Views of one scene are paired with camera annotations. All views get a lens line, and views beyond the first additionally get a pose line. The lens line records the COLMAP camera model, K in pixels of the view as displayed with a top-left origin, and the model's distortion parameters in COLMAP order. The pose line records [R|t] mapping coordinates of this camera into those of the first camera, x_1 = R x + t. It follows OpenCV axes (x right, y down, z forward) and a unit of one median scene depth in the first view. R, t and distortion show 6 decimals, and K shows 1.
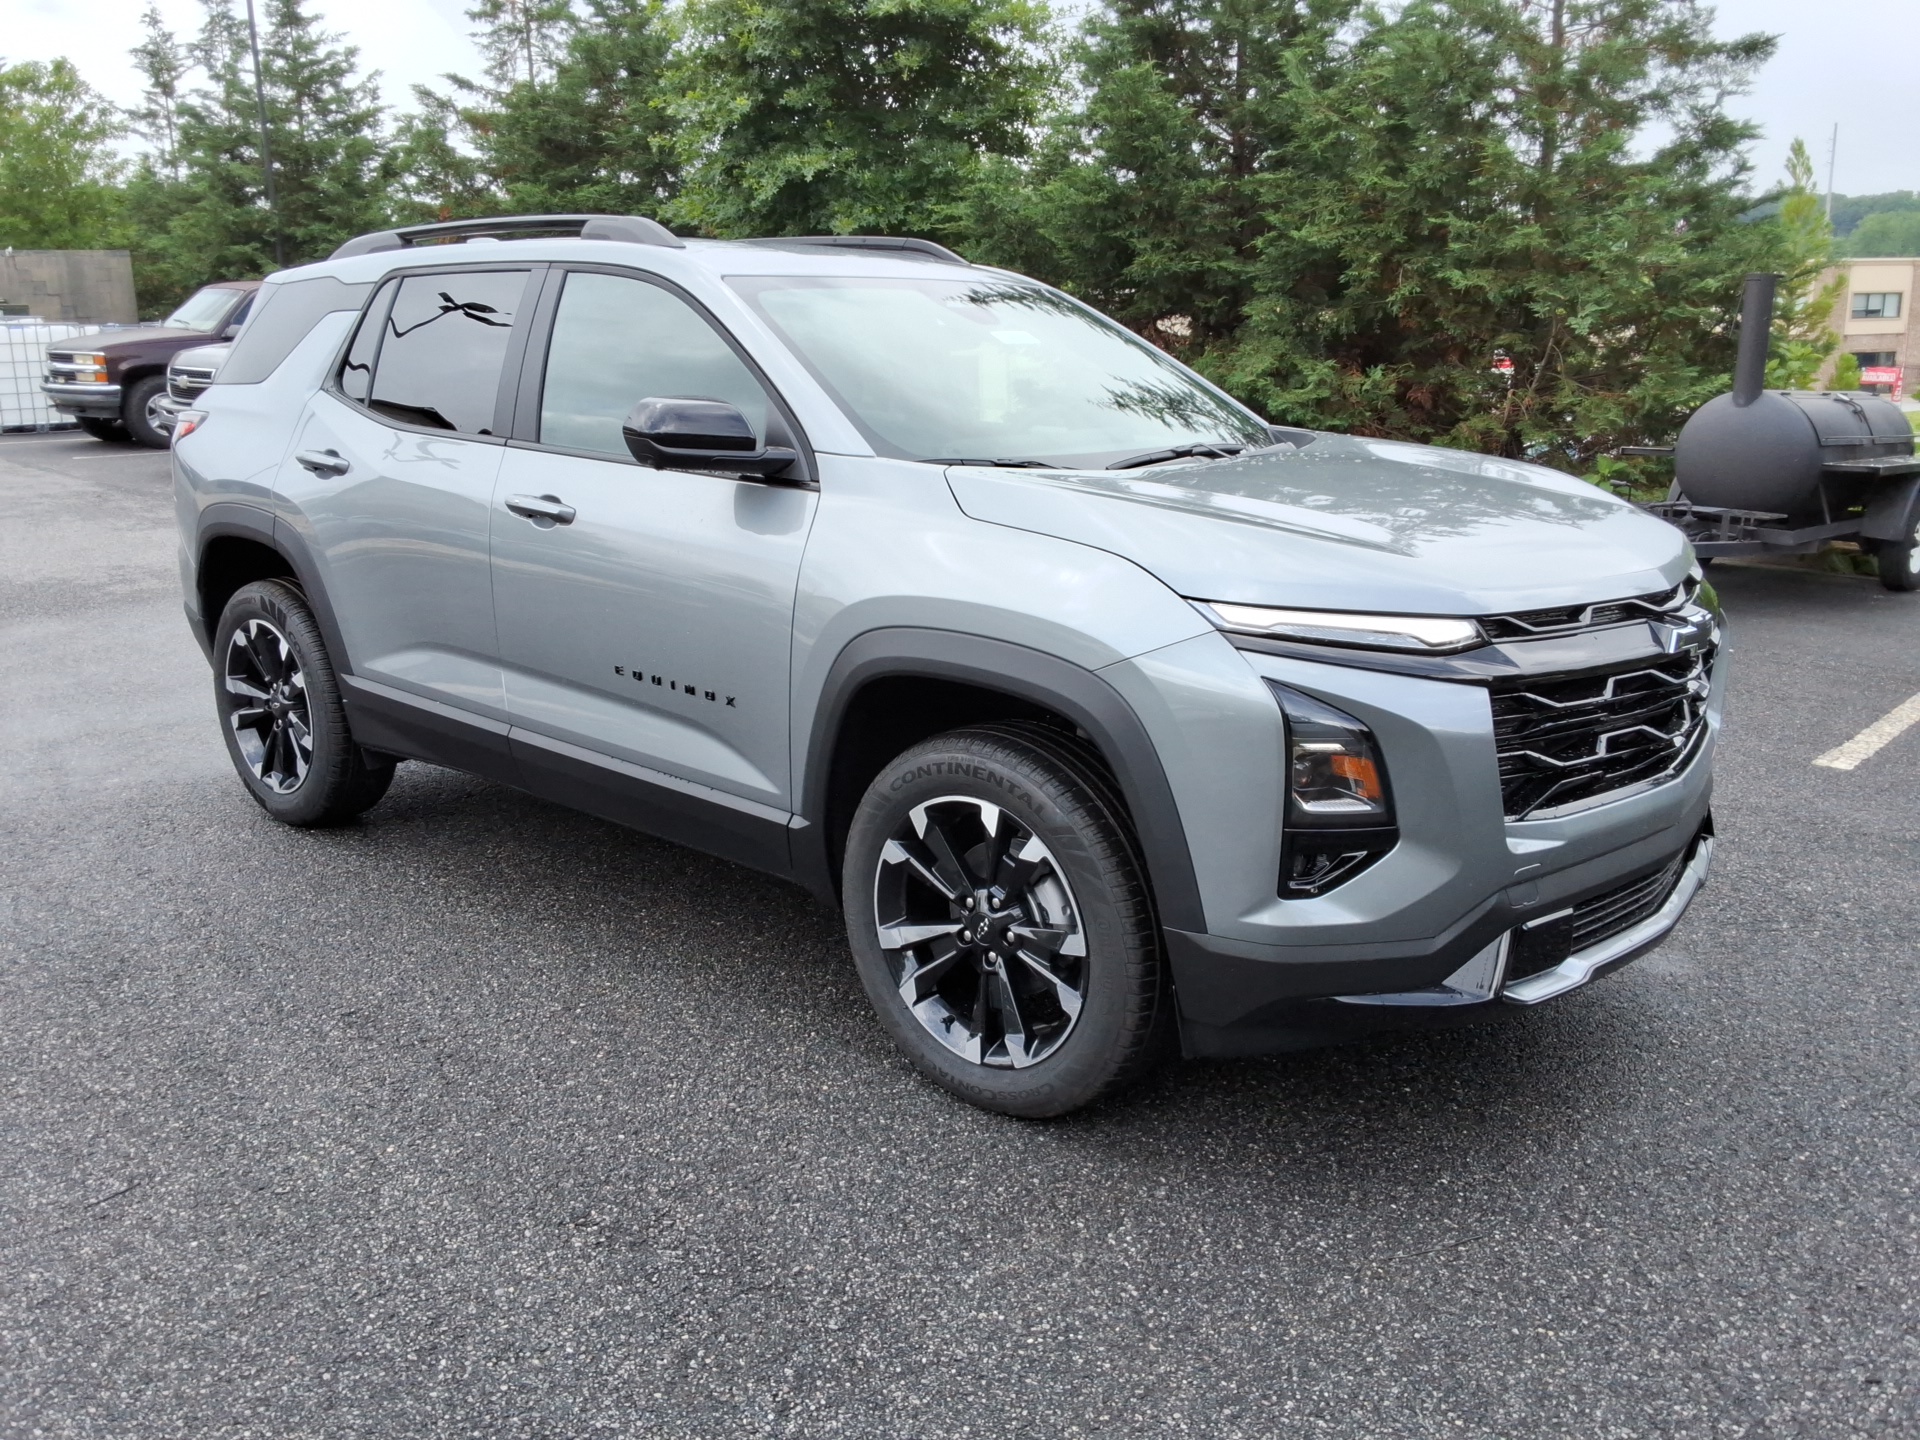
lens RADIAL K [[1543.2, 0, 972.0], [0, 1543.2, 712.1], [0, 0, 1]] dist [0.099722, -0.149283]
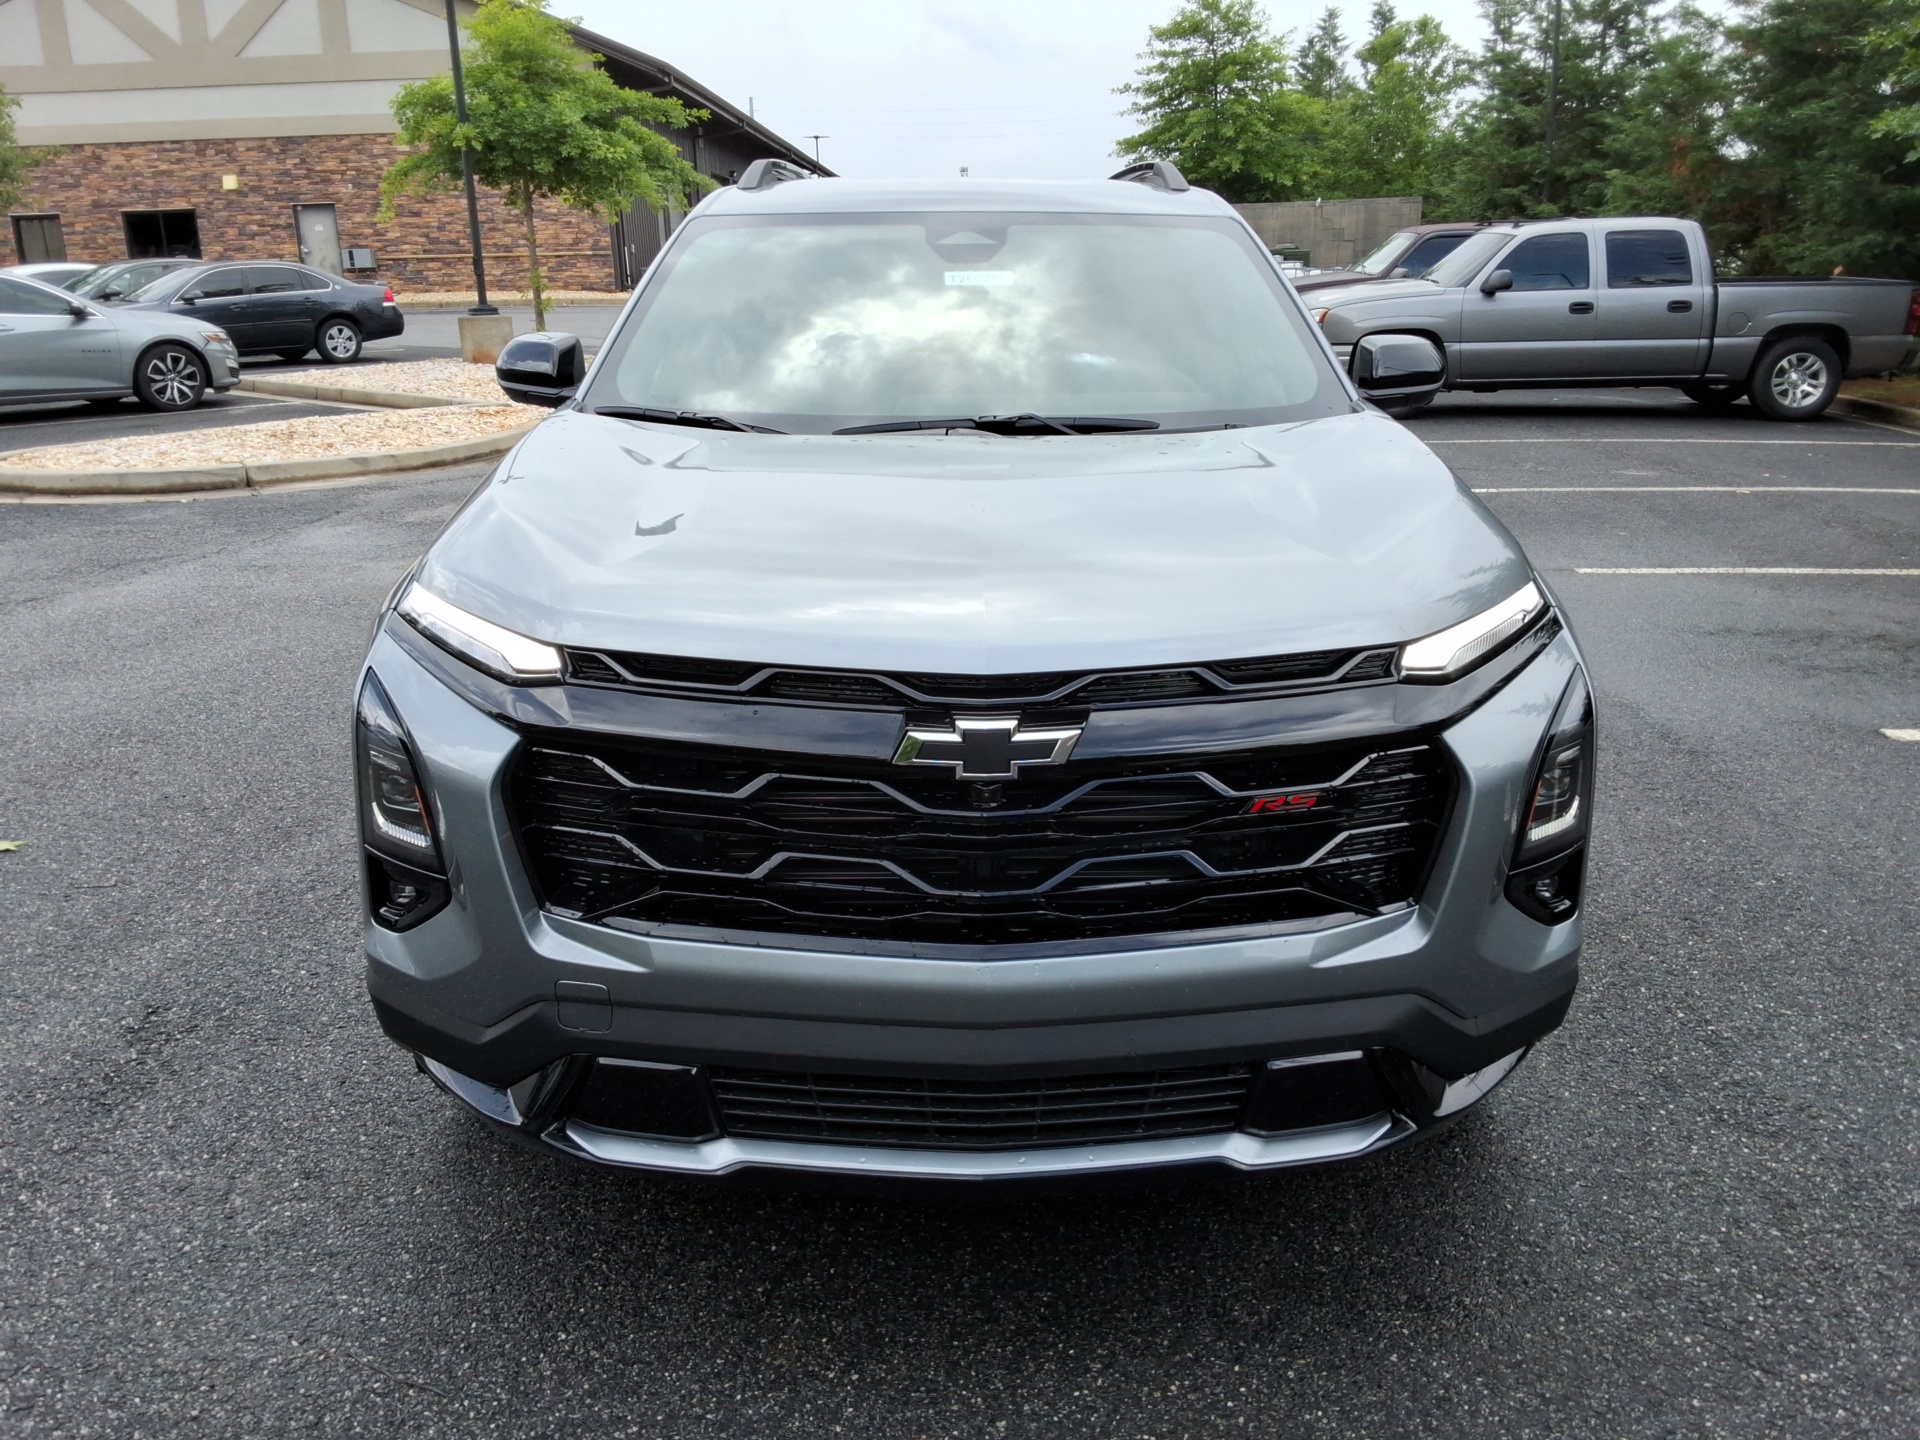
lens RADIAL K [[1543.2, 0, 972.0], [0, 1543.2, 712.1], [0, 0, 1]] dist [0.099722, -0.149283]
pose [[0.657308, 0.207770, -0.724416, 0.110424], [-0.182302, 0.976533, 0.114666, -0.016644], [0.731240, 0.056692, 0.679760, 0.068001]]
